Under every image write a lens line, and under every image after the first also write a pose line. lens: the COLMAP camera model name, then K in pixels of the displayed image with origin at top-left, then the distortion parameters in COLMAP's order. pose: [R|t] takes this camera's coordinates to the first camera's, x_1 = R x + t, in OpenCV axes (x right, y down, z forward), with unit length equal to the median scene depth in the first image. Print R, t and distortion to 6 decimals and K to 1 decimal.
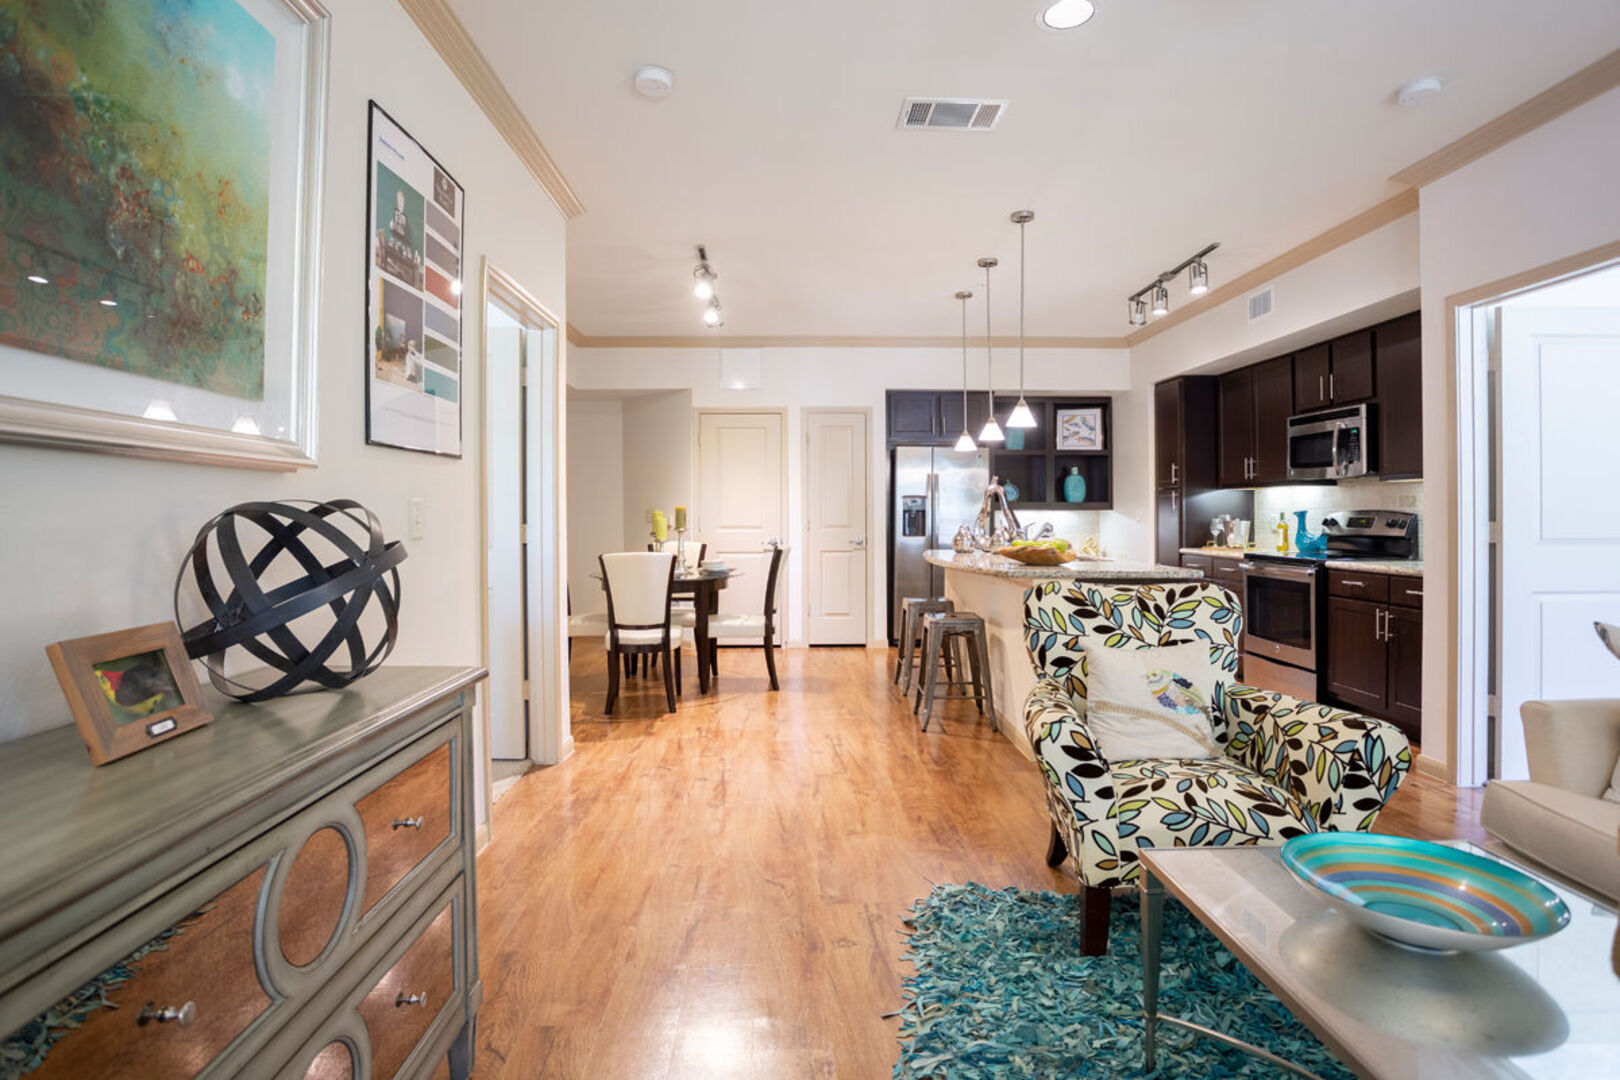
lens RADIAL K [[805.9, 0, 801.5], [0, 805.9, 512.3], [0, 0, 1]] dist [-0.066031, 0.025584]
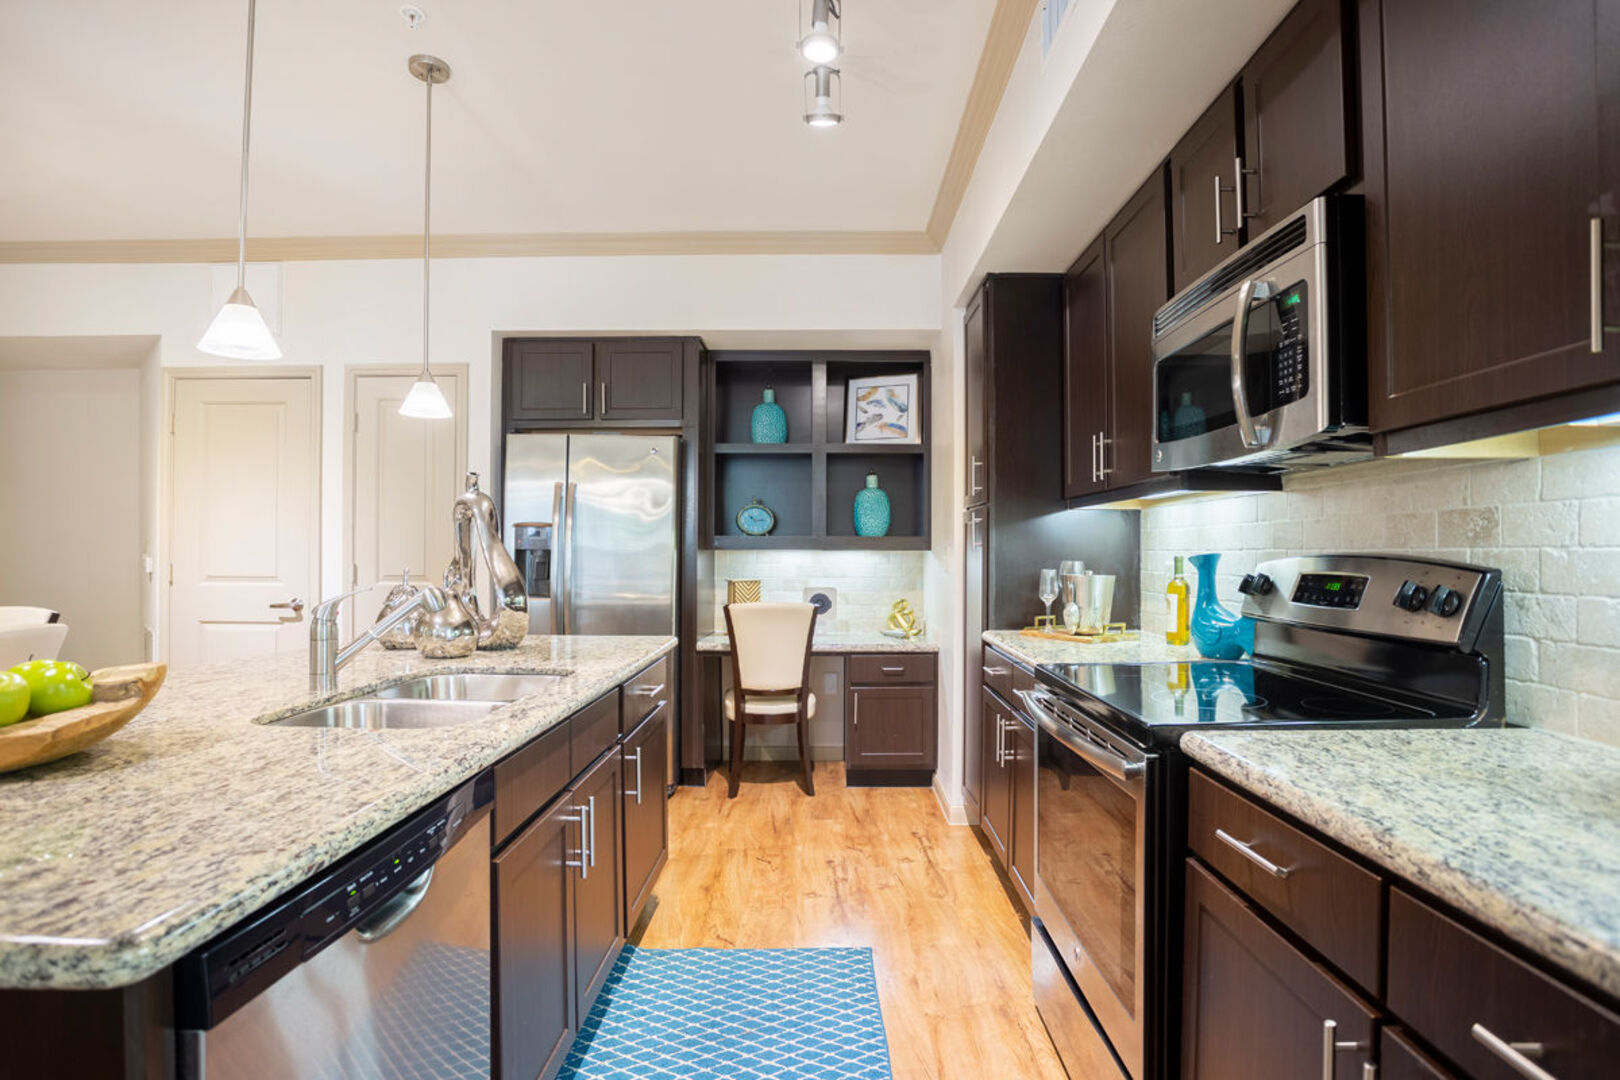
lens RADIAL K [[823.3, 0, 816.3], [0, 823.3, 544.6], [0, 0, 1]] dist [-0.017969, 0.000042]
pose [[0.999614, 0.003746, -0.027540, 0.579703], [-0.003946, 0.999966, -0.007194, -0.003999], [0.027512, 0.007300, 0.999595, 0.740710]]
